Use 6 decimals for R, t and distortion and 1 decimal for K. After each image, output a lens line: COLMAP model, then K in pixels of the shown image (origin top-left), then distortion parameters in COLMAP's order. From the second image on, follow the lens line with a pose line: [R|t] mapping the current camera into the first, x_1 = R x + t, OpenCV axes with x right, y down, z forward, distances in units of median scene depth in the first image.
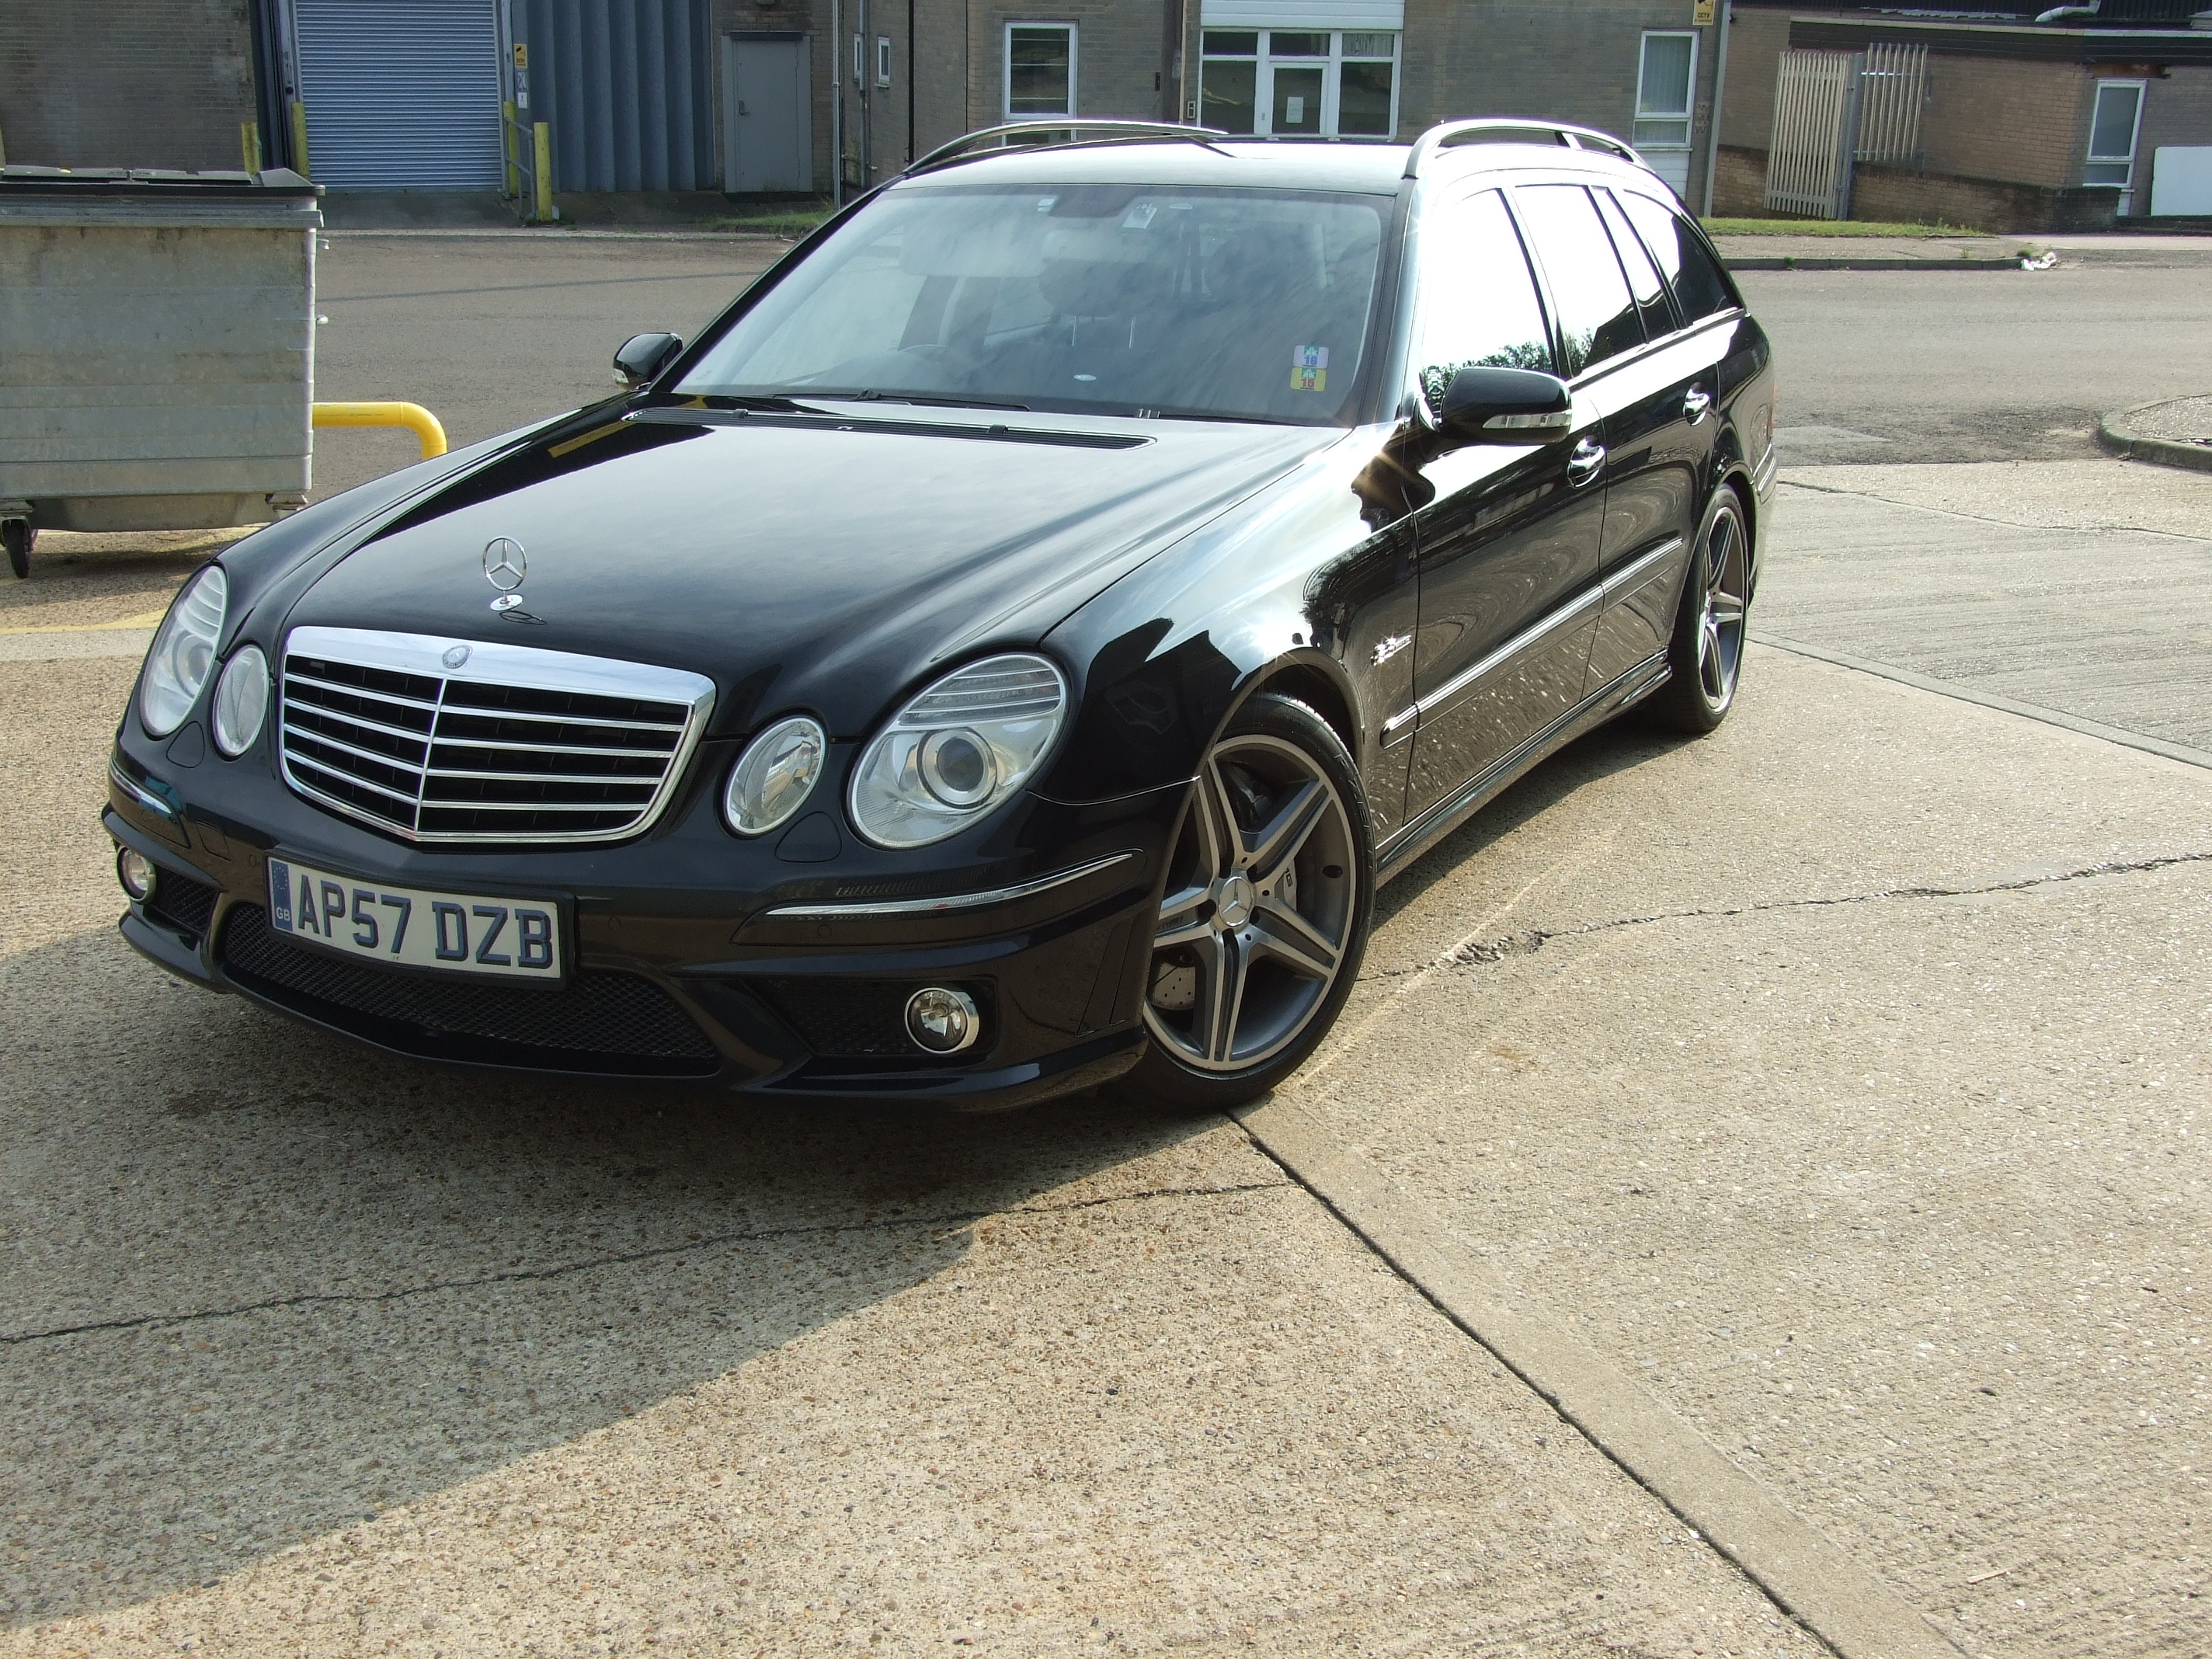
lens RADIAL K [[2333.8, 0, 1019.3], [0, 2333.8, 874.3], [0, 0, 1]] dist [-0.014297, 0.000000]
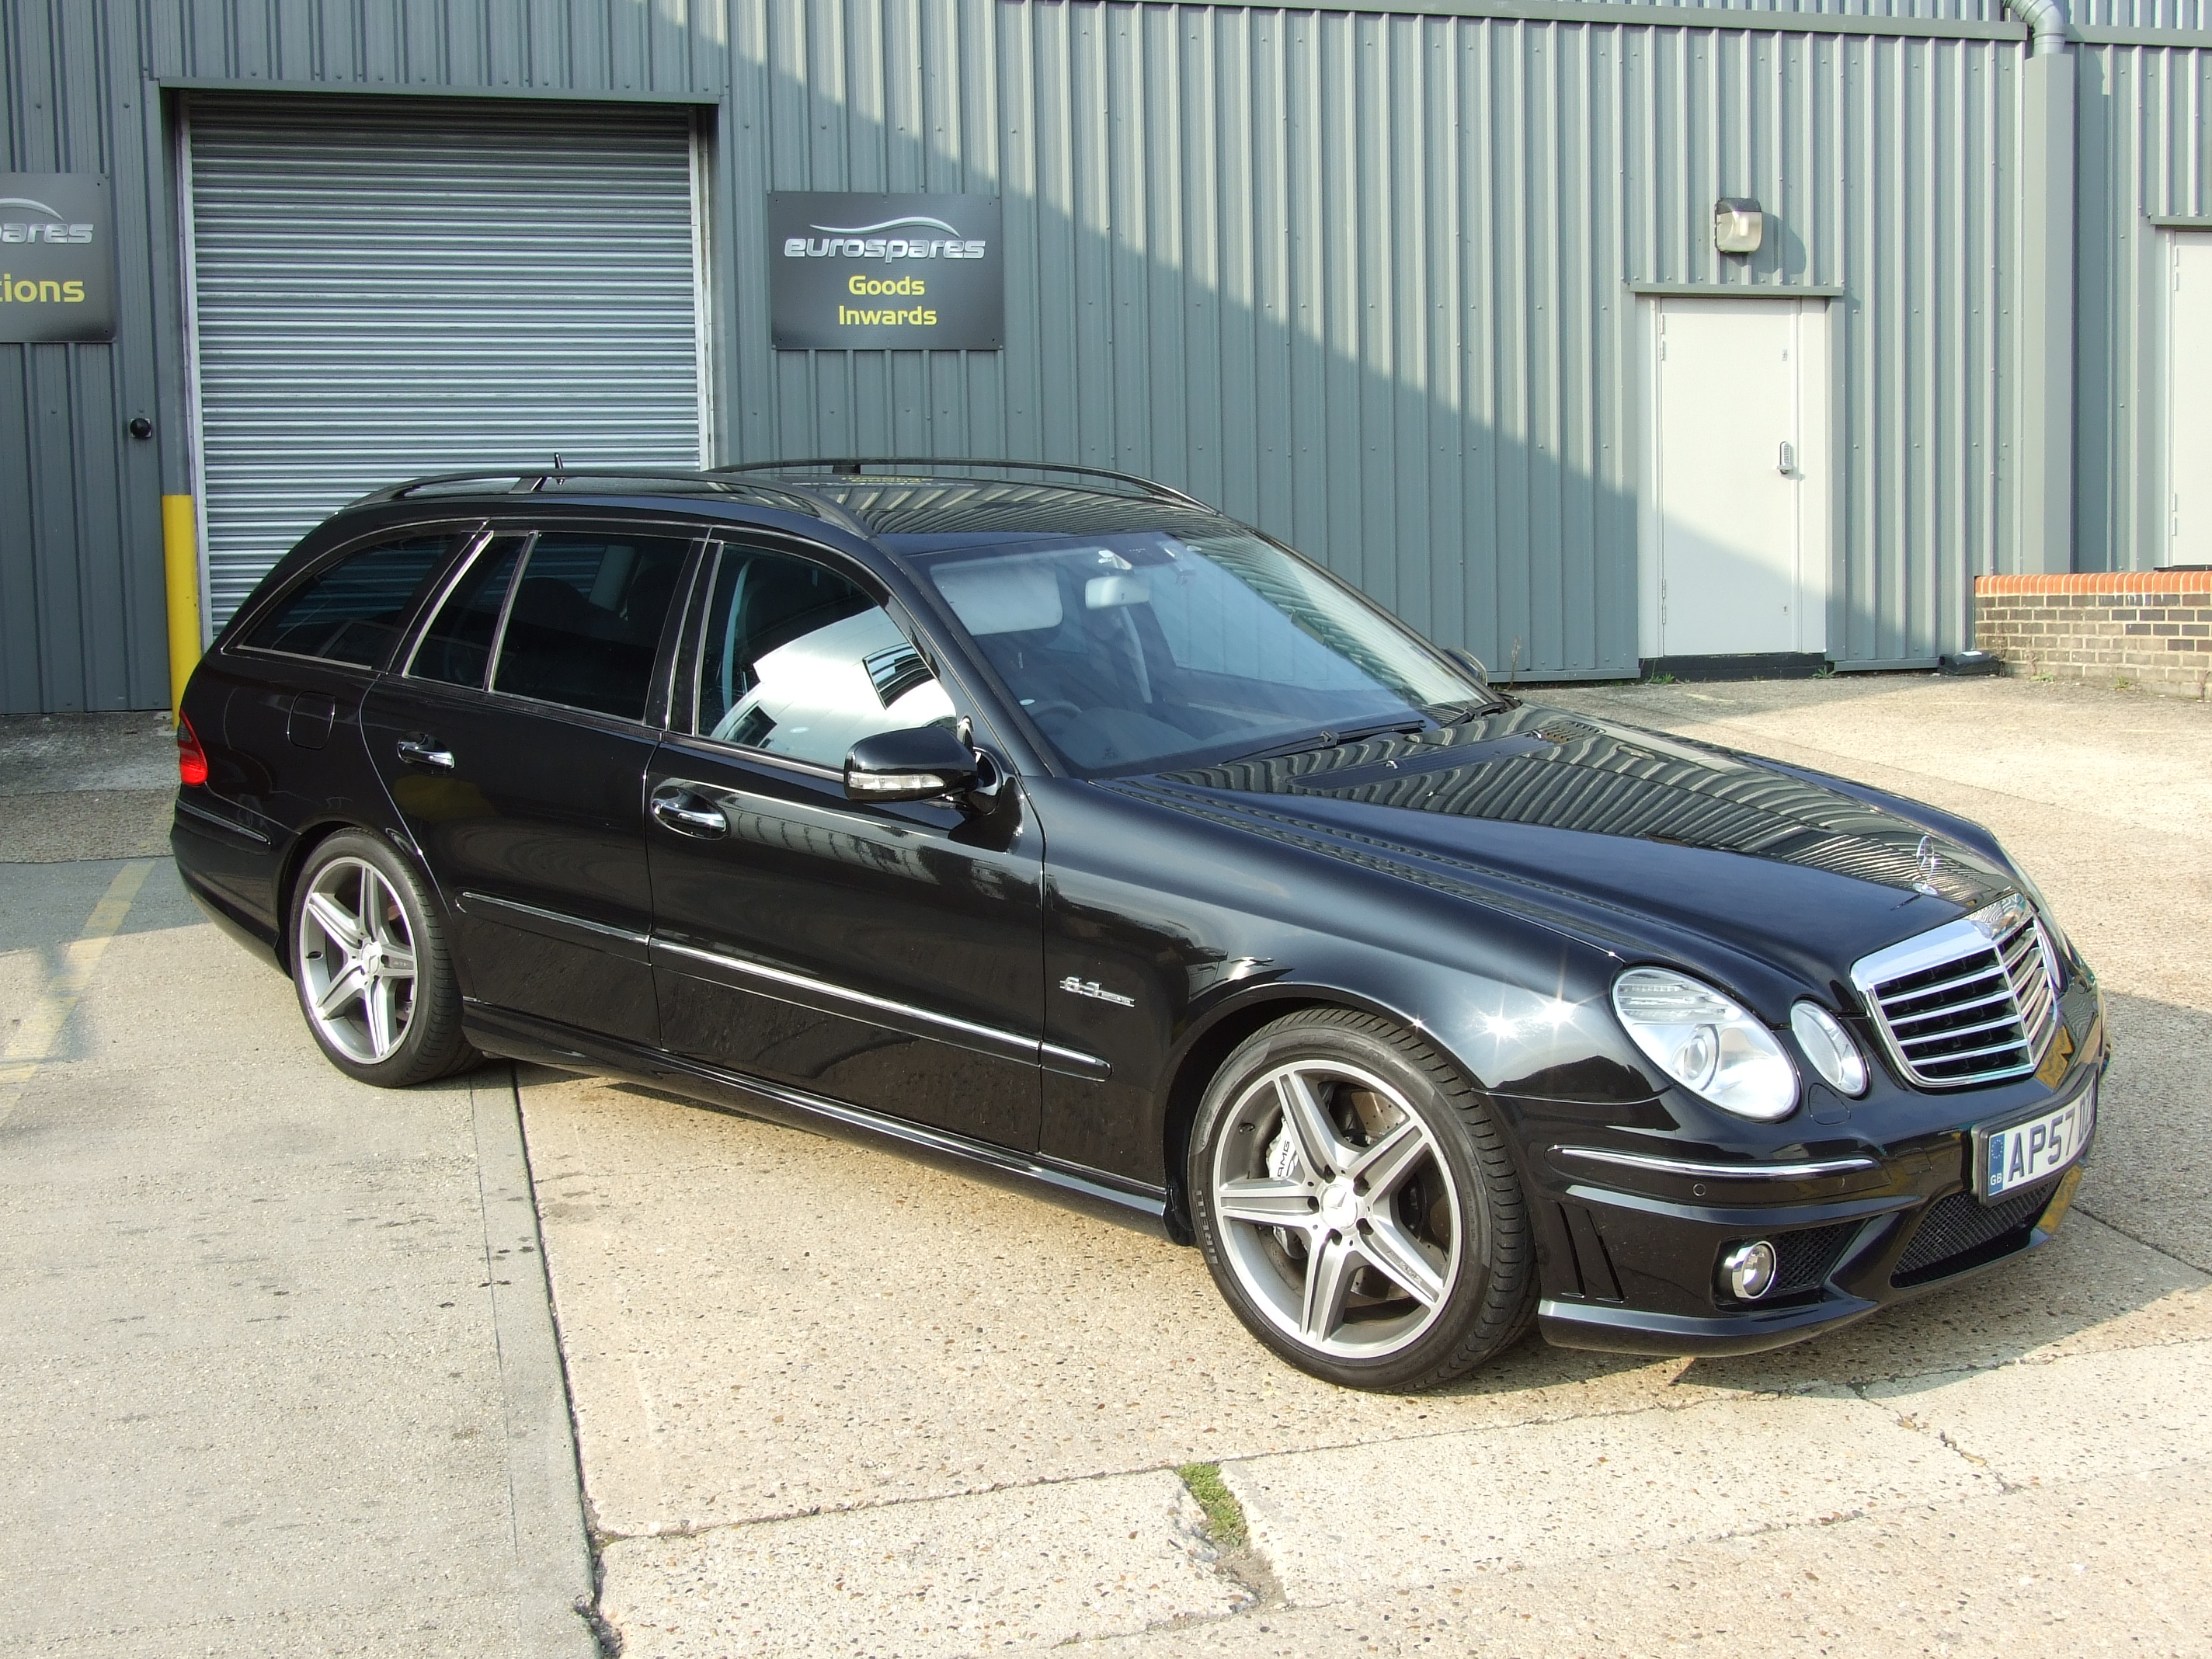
lens RADIAL K [[2443.0, 0, 1097.9], [0, 2443.0, 807.4], [0, 0, 1]] dist [-0.020264, 0.000000]
pose [[0.219169, -0.165273, 0.961587, -1.637317], [0.280597, 0.954590, 0.100116, -0.431076], [-0.934468, 0.247876, 0.255592, 1.112979]]
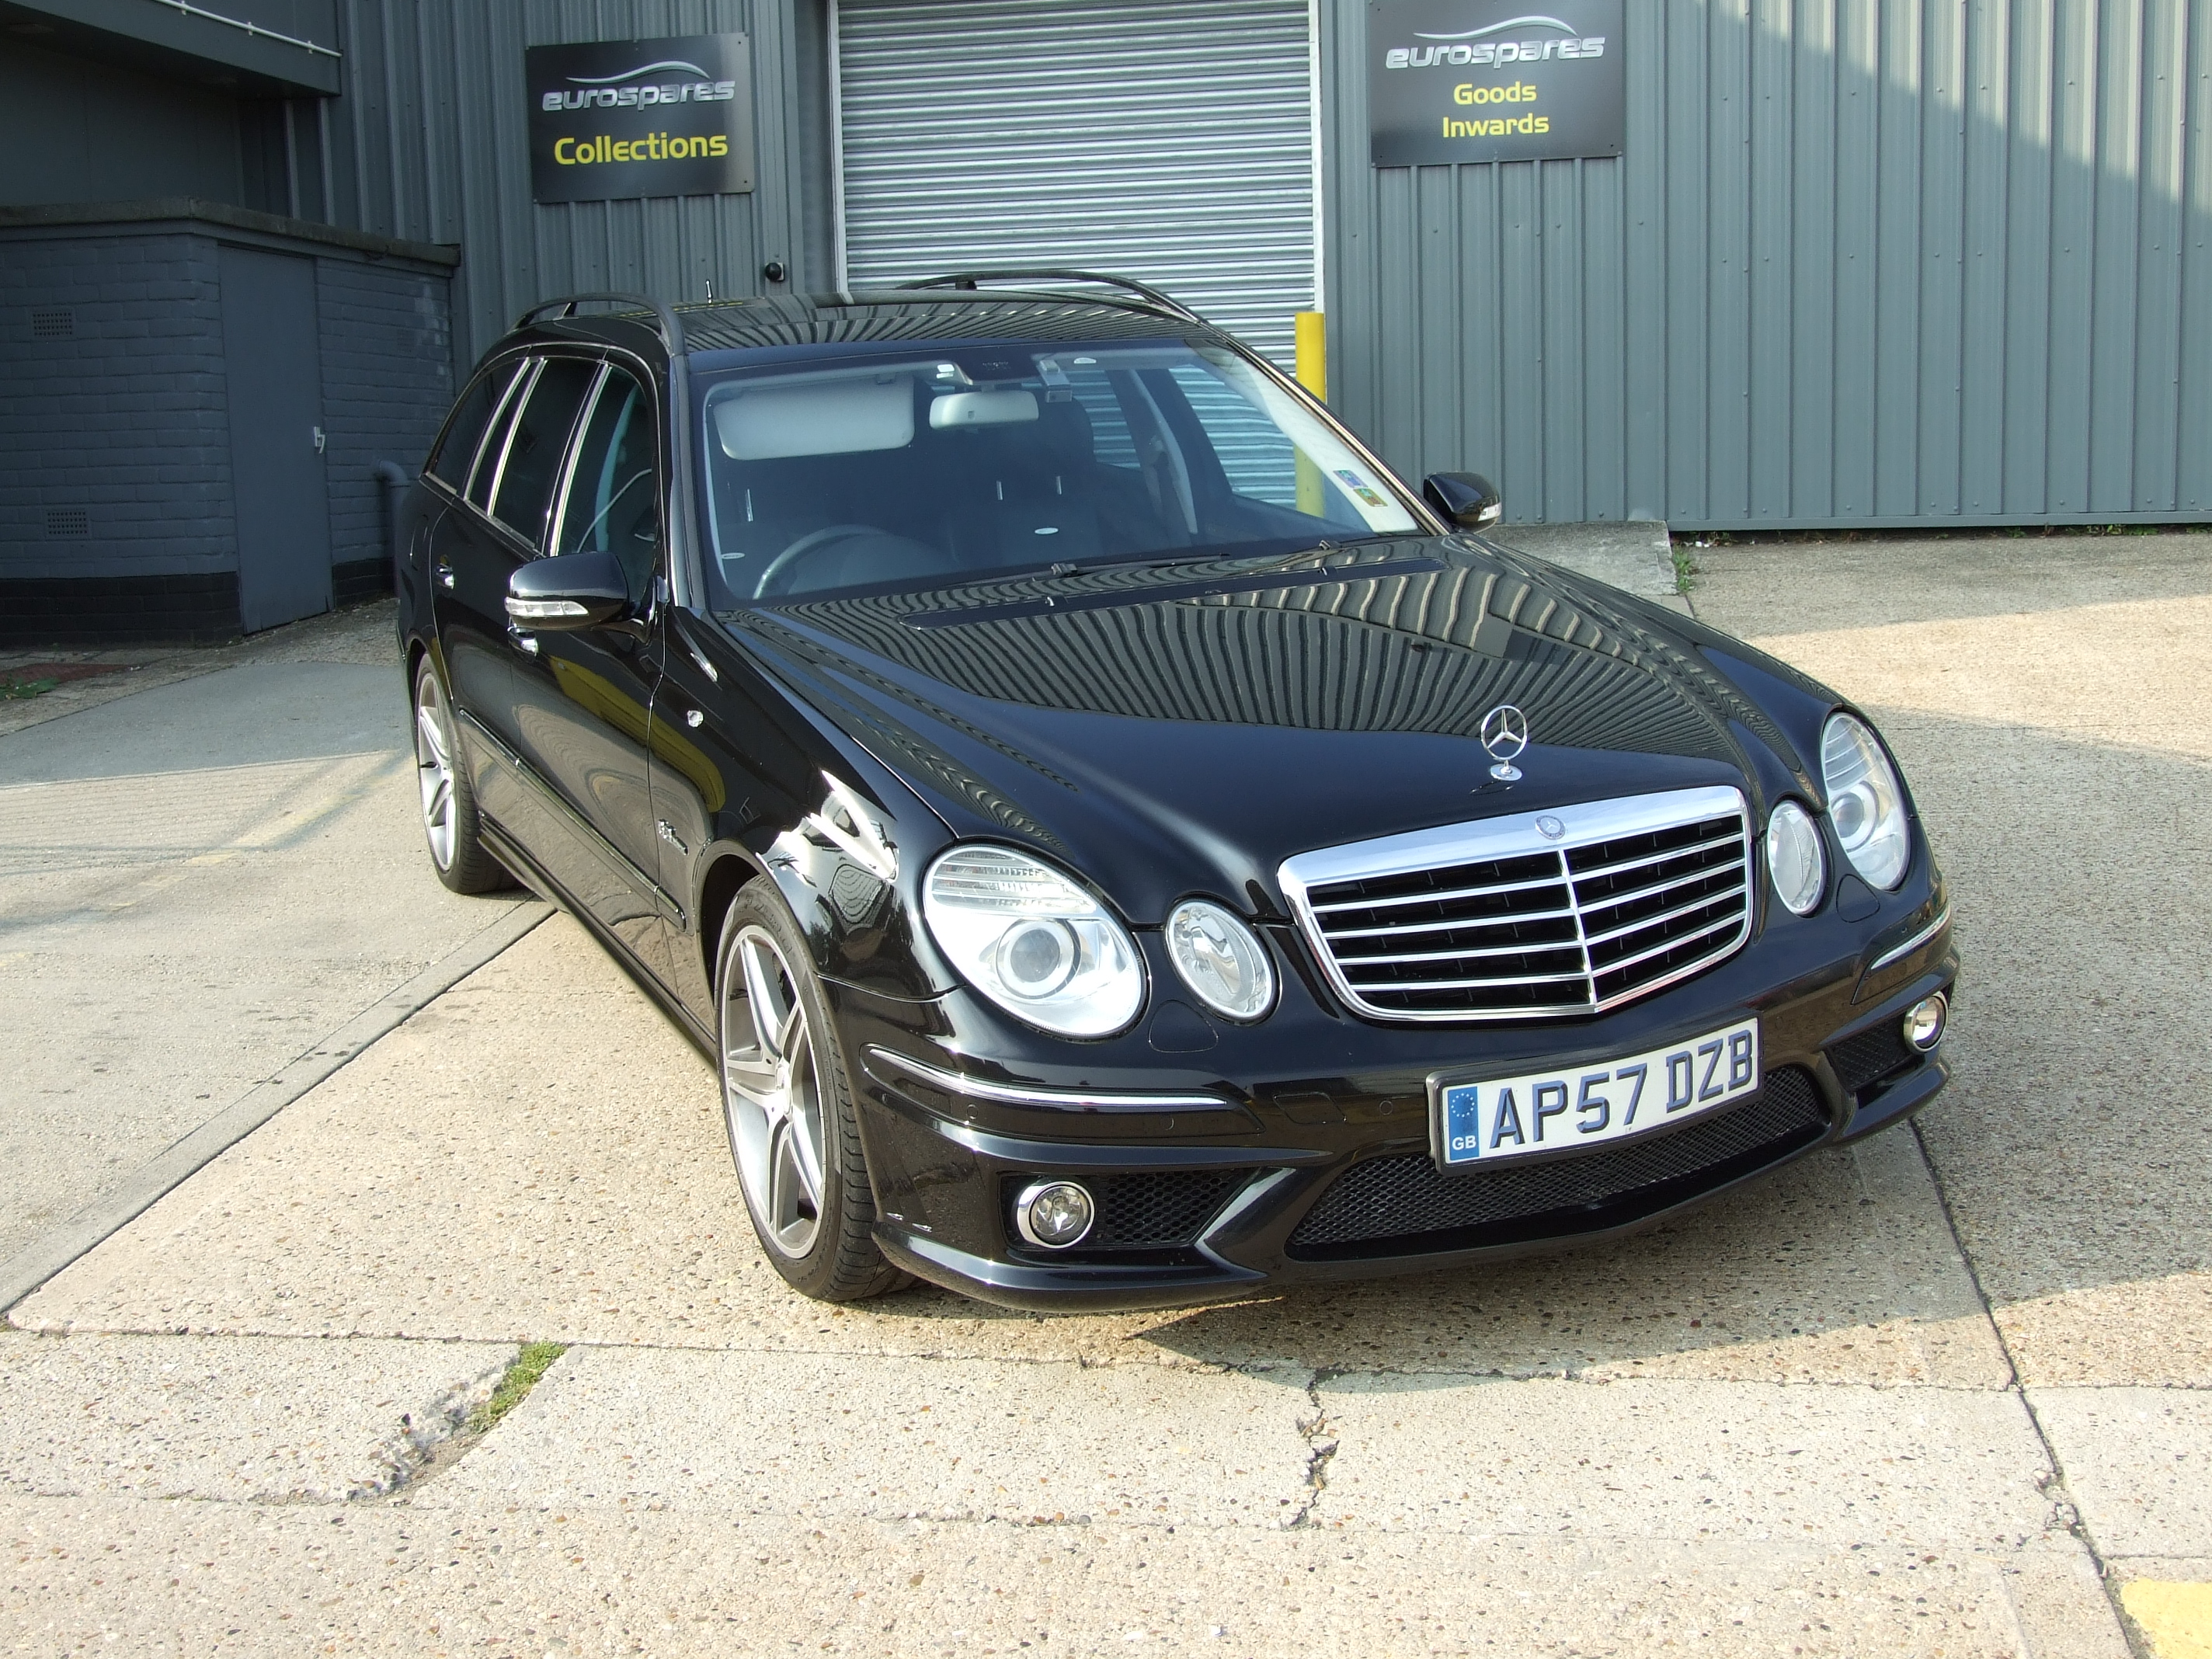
lens RADIAL K [[2443.0, 0, 1075.3], [0, 2443.0, 772.6], [0, 0, 1]] dist [-0.020264, 0.000000]
pose [[0.604251, -0.193977, 0.772822, -1.187177], [0.269274, 0.962563, 0.031063, -0.206724], [-0.749915, 0.189331, 0.633863, 0.493401]]
